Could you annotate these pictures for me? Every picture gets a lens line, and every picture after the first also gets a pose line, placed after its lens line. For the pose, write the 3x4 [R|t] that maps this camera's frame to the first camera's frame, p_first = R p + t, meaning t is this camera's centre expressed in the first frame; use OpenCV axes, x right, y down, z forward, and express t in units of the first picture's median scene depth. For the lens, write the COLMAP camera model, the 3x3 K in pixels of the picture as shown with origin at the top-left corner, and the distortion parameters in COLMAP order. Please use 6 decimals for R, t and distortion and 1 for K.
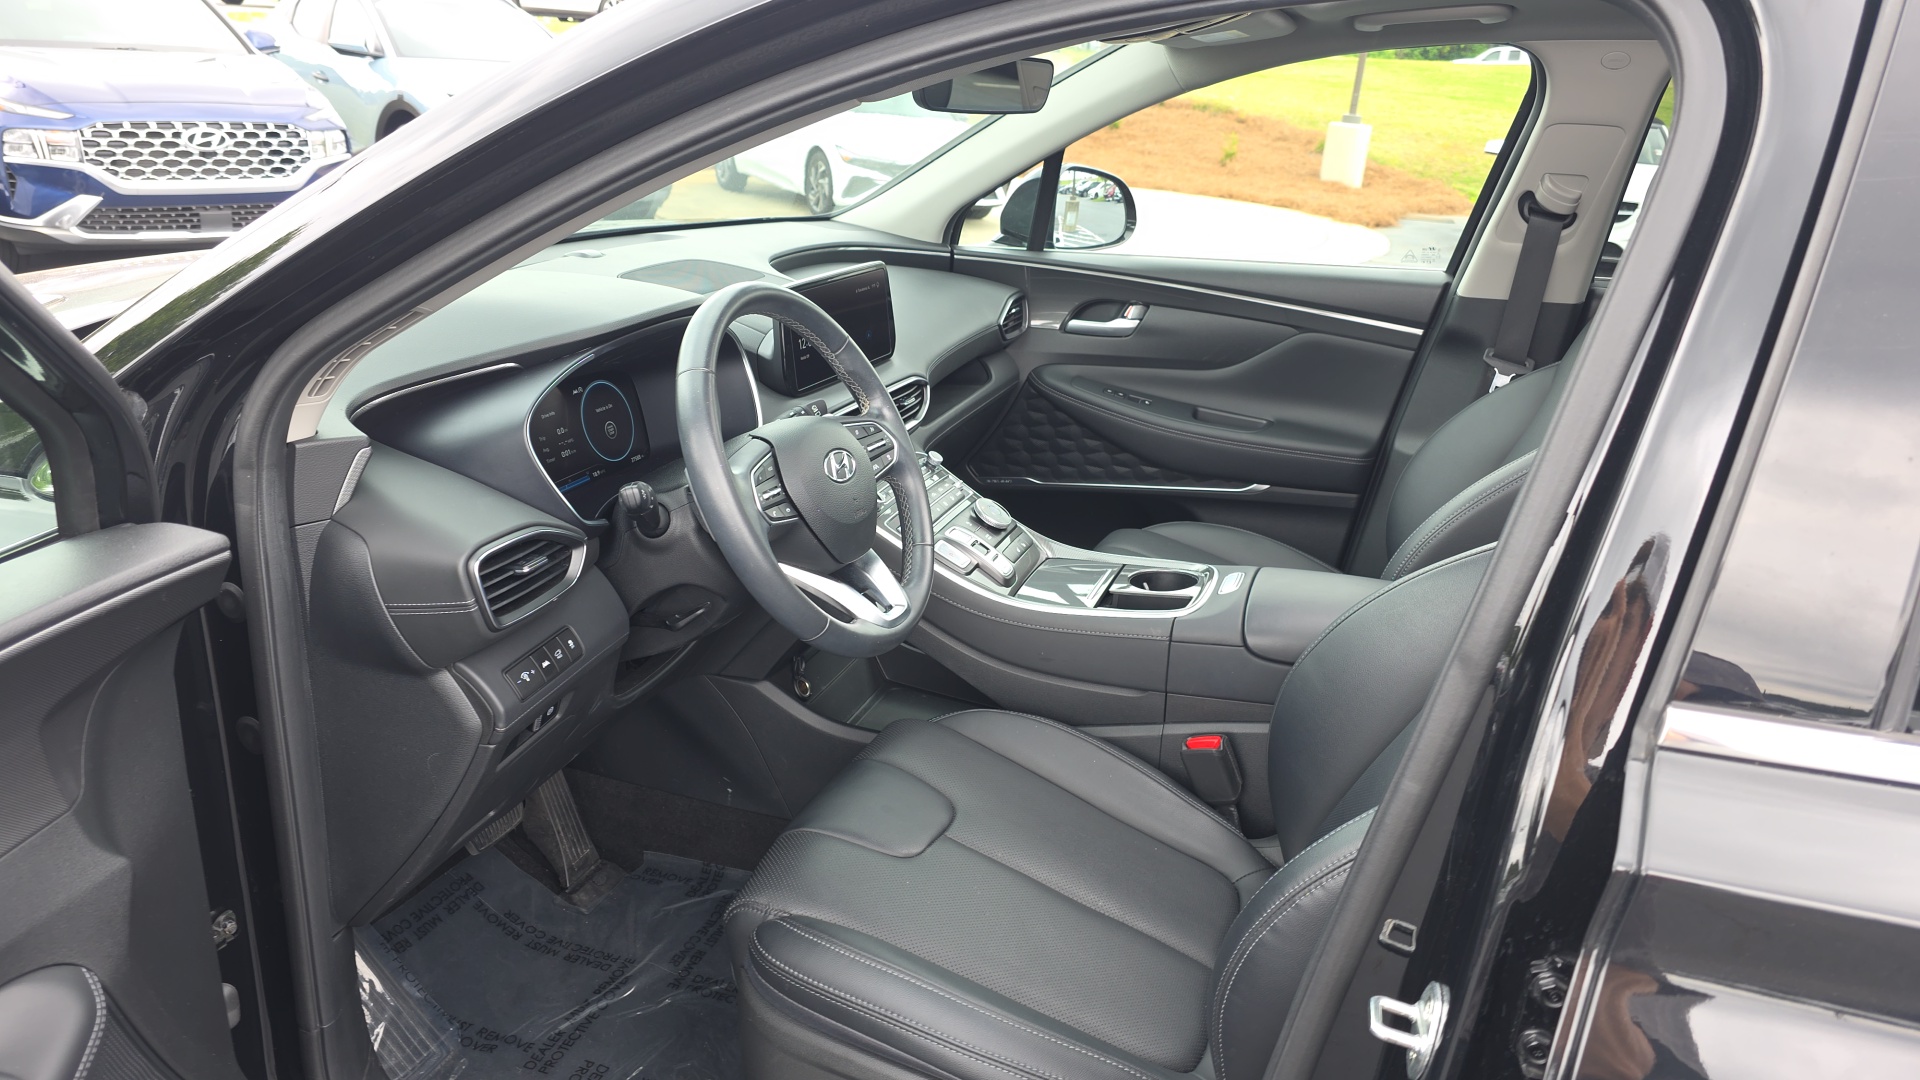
lens RADIAL K [[1304.1, 0, 982.9], [0, 1304.1, 559.9], [0, 0, 1]] dist [0.054096, -0.057988]
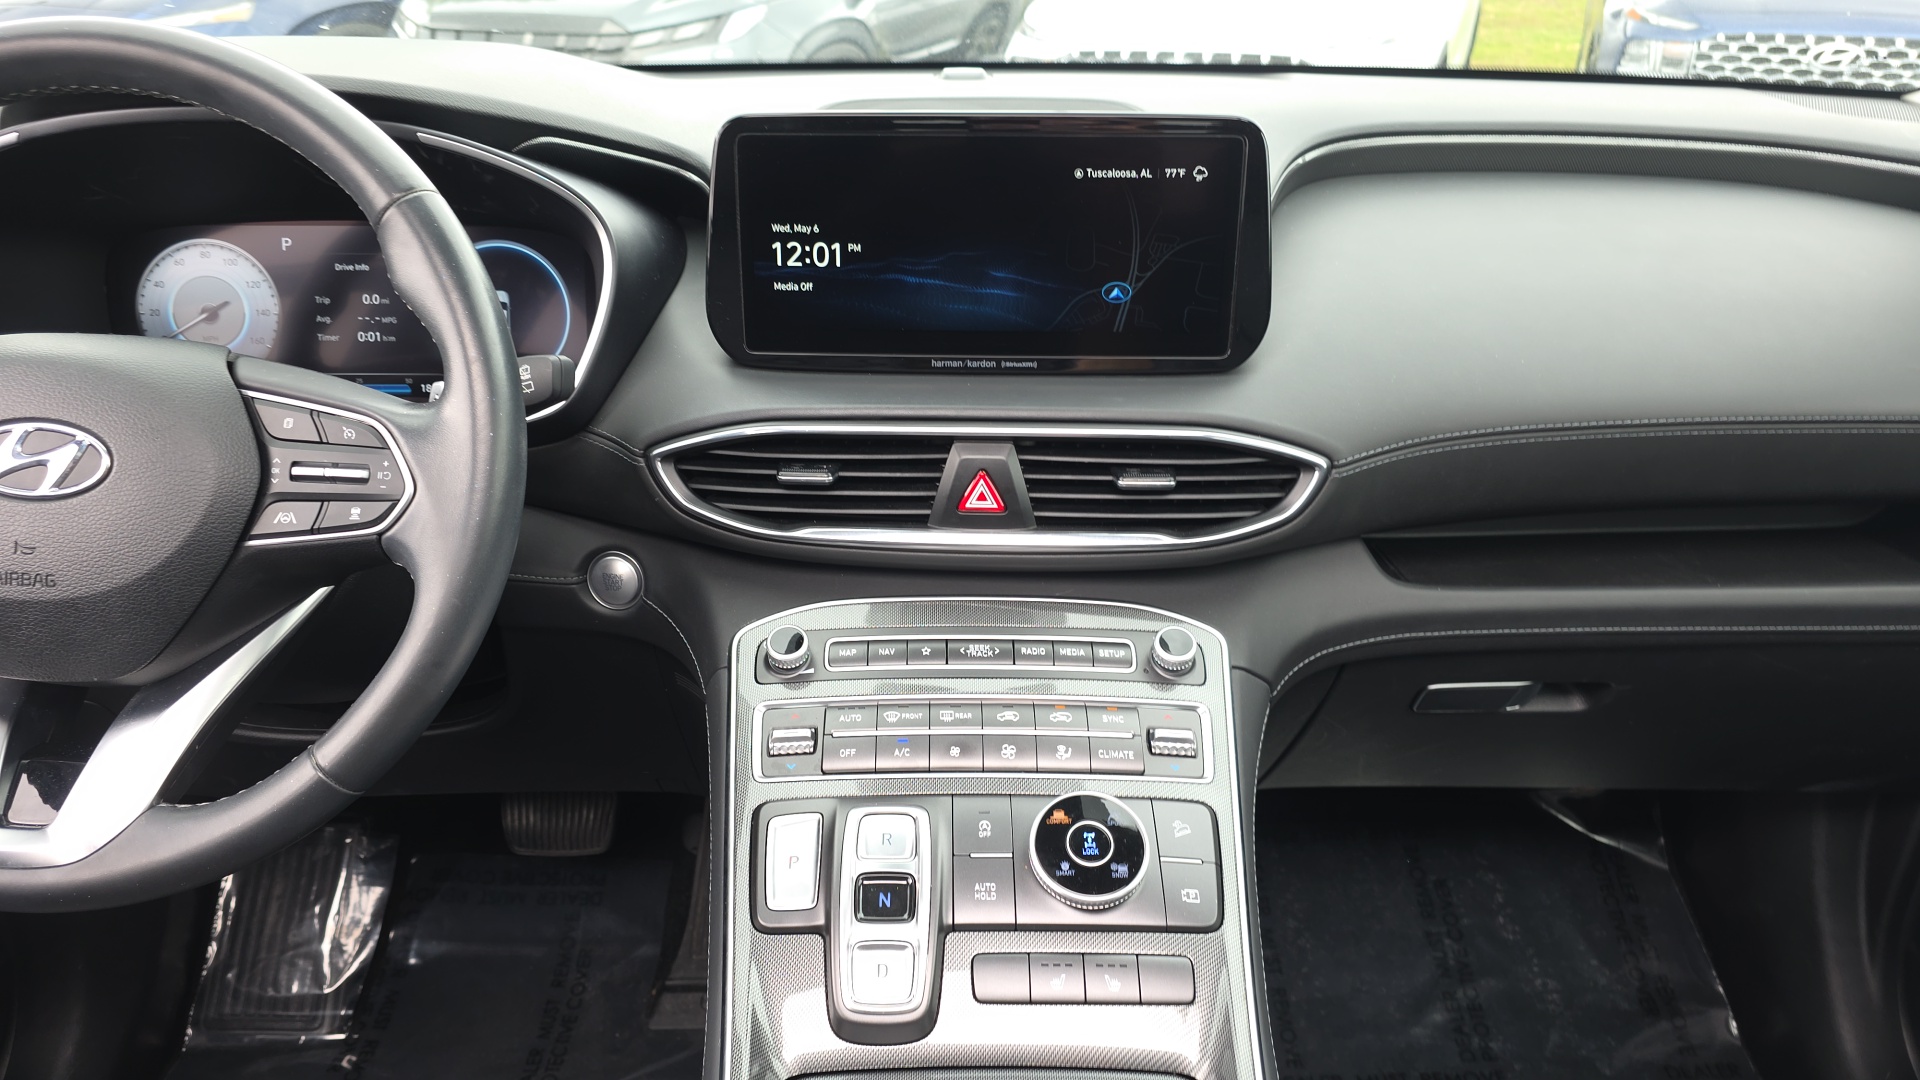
lens RADIAL K [[1304.1, 0, 944.2], [0, 1304.1, 551.7], [0, 0, 1]] dist [0.054096, -0.057988]
pose [[0.325527, 0.345711, -0.880066, 0.204329], [-0.324175, 0.915155, 0.239586, -0.133383], [0.888224, 0.207304, 0.409979, 0.604518]]
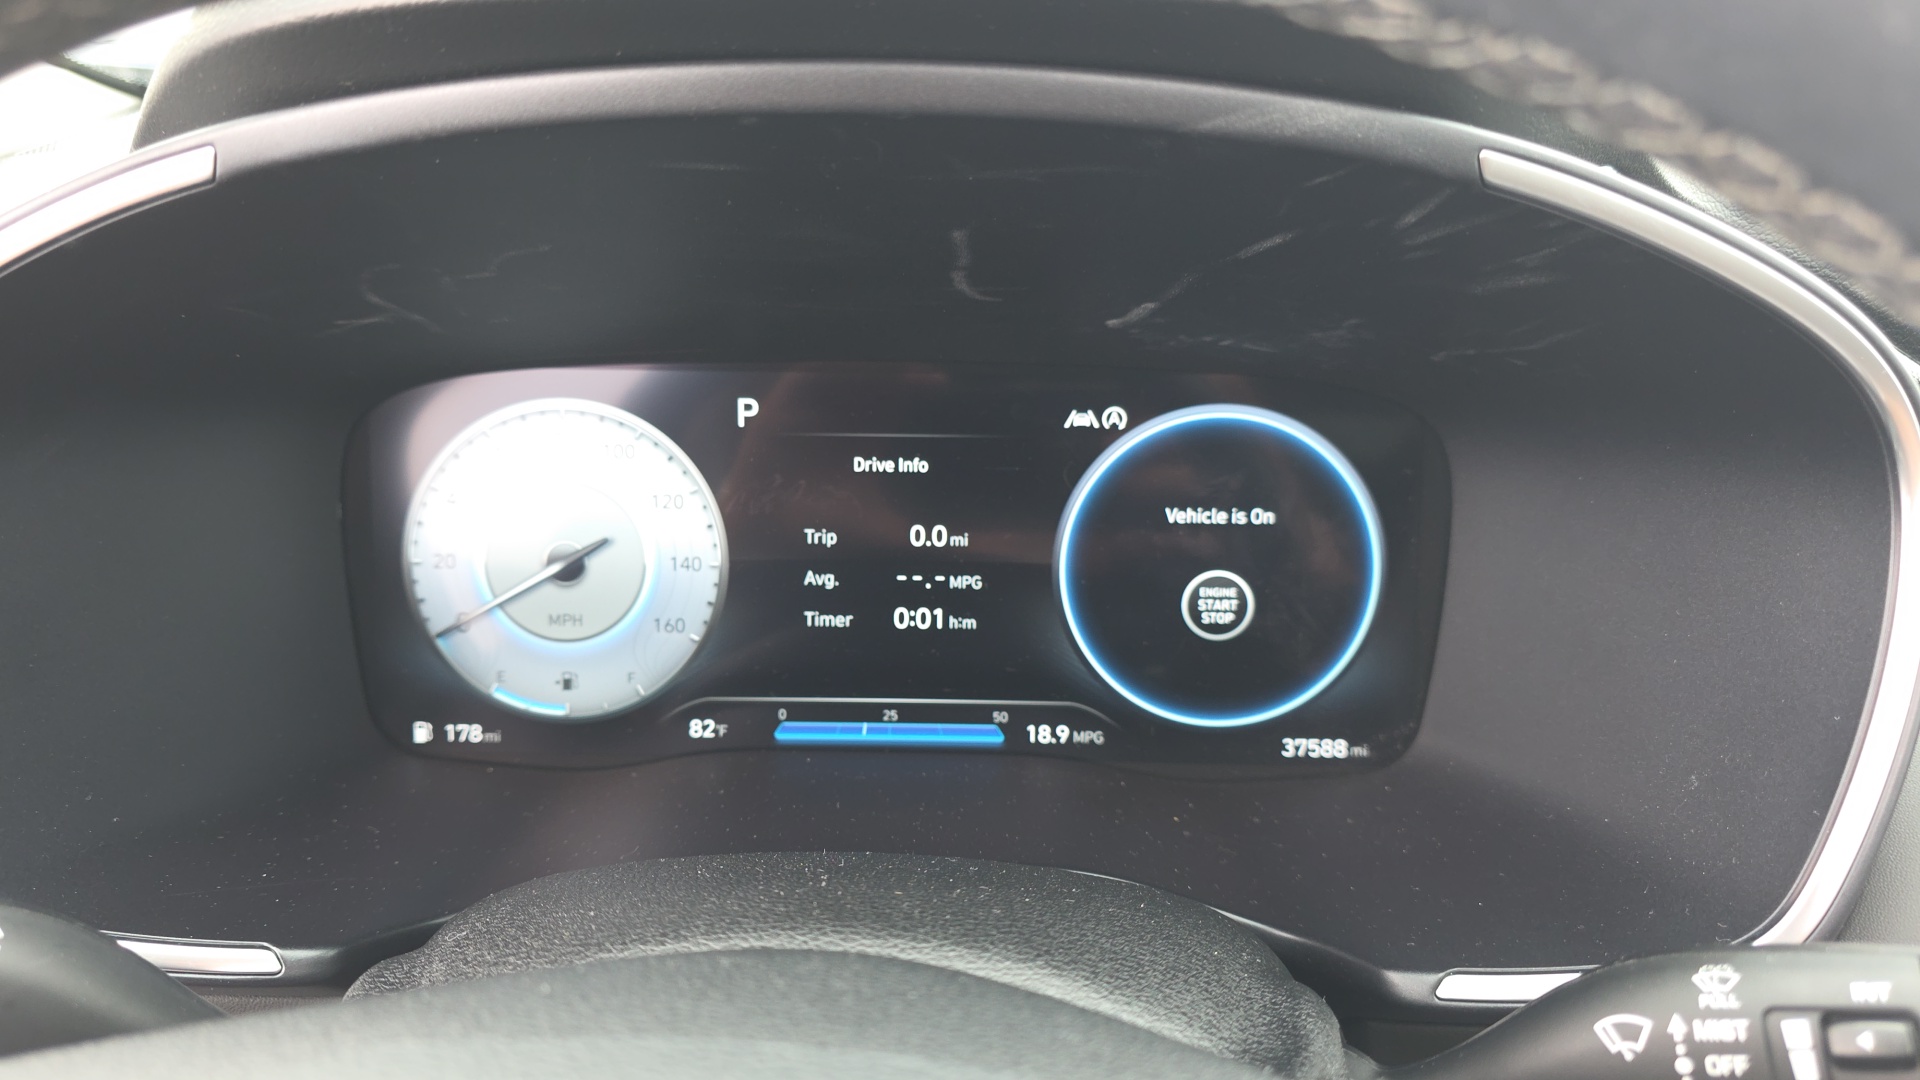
lens RADIAL K [[1304.1, 0, 962.4], [0, 1304.1, 526.4], [0, 0, 1]] dist [0.054096, -0.057988]
pose [[0.294969, 0.285849, -0.911747, -0.043760], [-0.327421, 0.926671, 0.184600, -0.090844], [0.897657, 0.244074, 0.366932, 0.543667]]
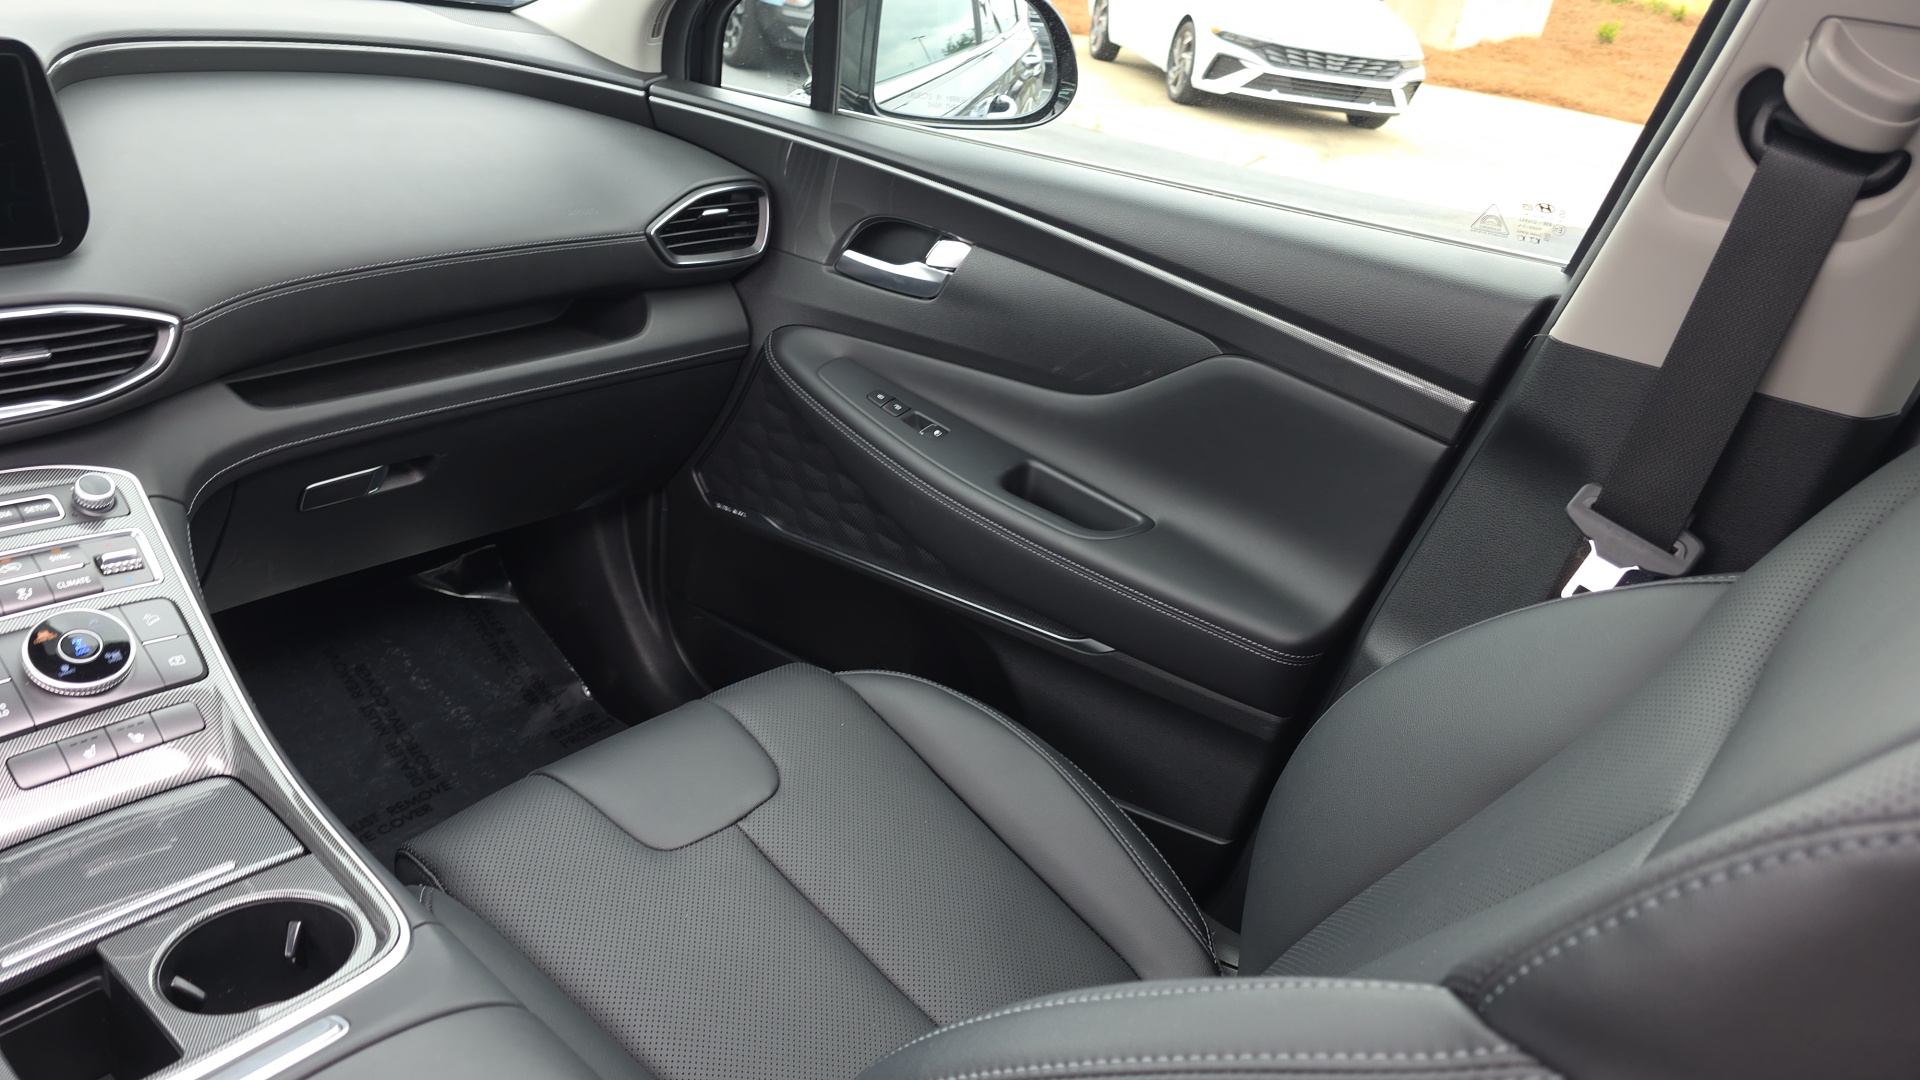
lens RADIAL K [[1304.1, 0, 919.6], [0, 1304.1, 575.5], [0, 0, 1]] dist [0.054096, -0.057988]
pose [[0.921622, 0.230915, -0.311914, 0.295427], [-0.203254, 0.971876, 0.118934, -0.126225], [0.330606, -0.046214, 0.942637, 0.509394]]
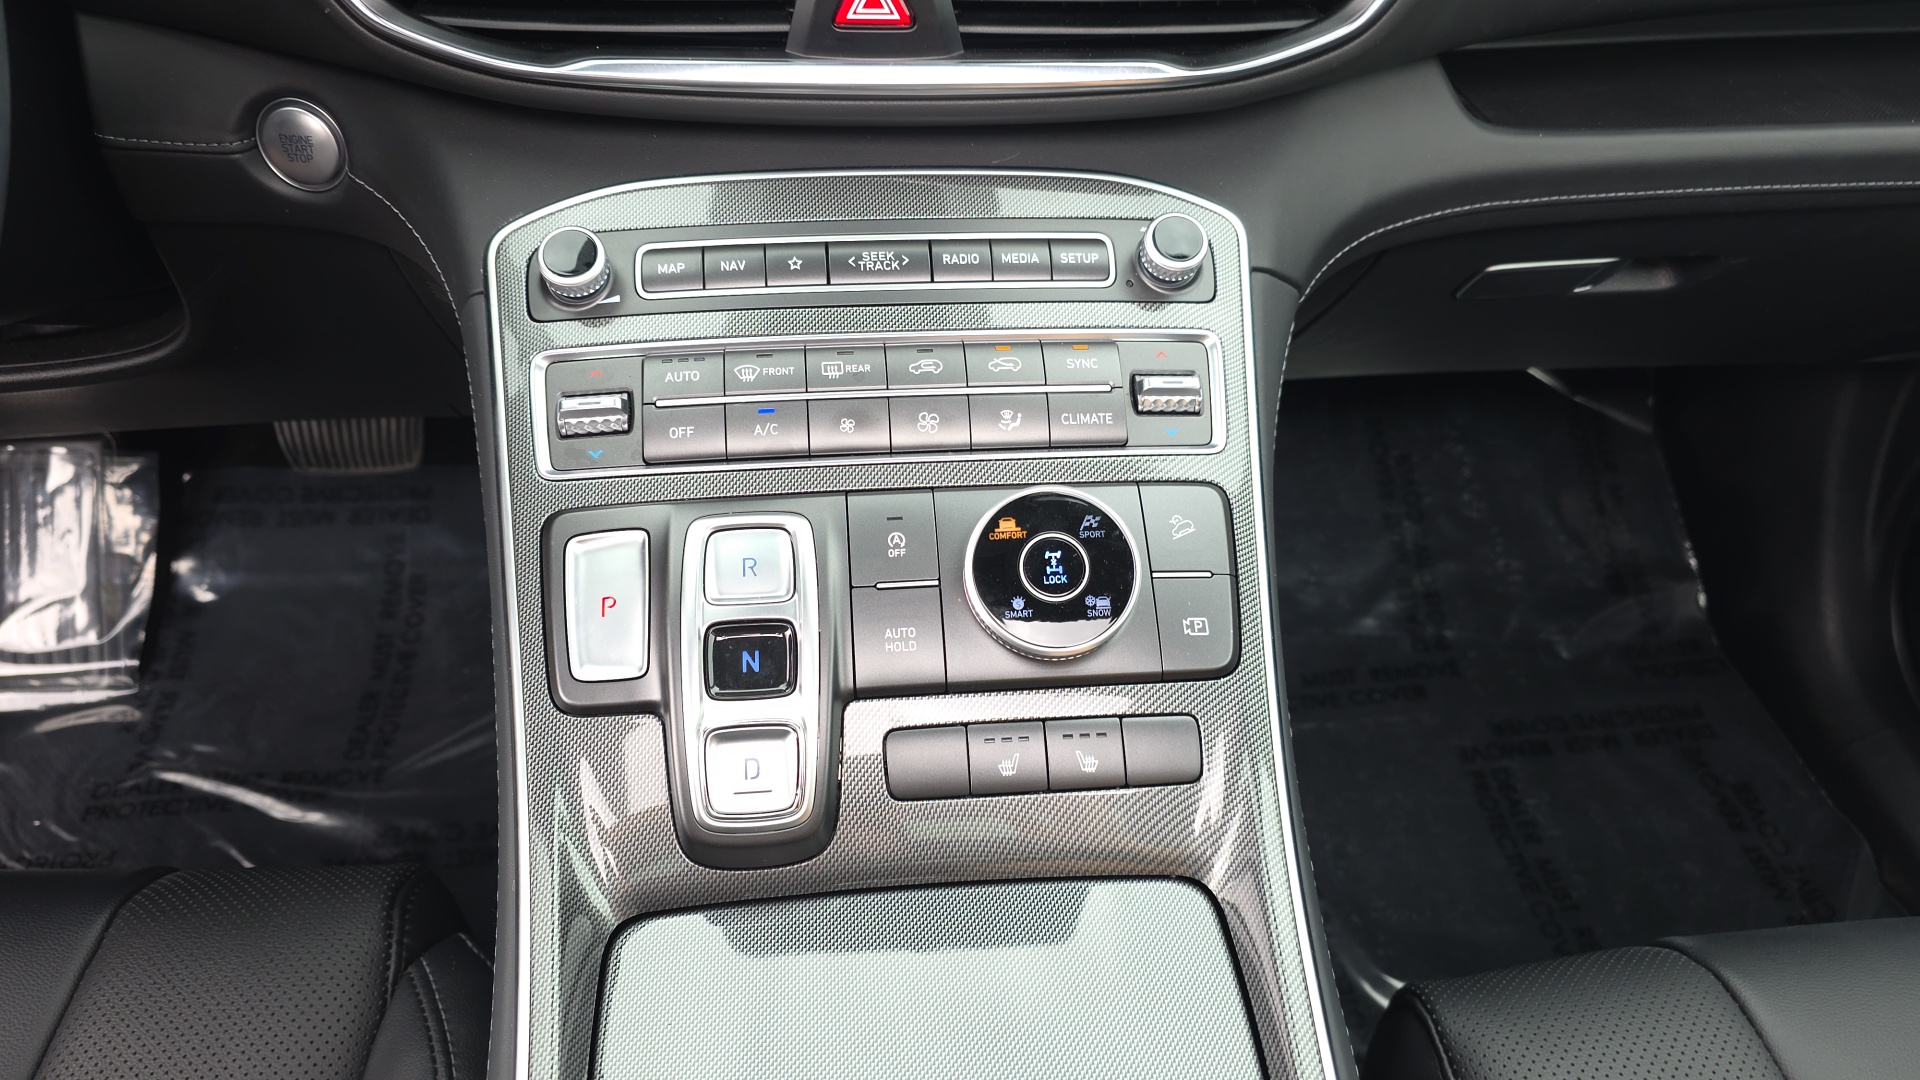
lens RADIAL K [[1304.1, 0, 951.3], [0, 1304.1, 530.2], [0, 0, 1]] dist [0.054096, -0.057988]
pose [[0.407460, 0.613202, -0.676727, 0.114105], [-0.332204, 0.789789, 0.515629, -0.116041], [0.850657, 0.014713, 0.525516, 0.645901]]
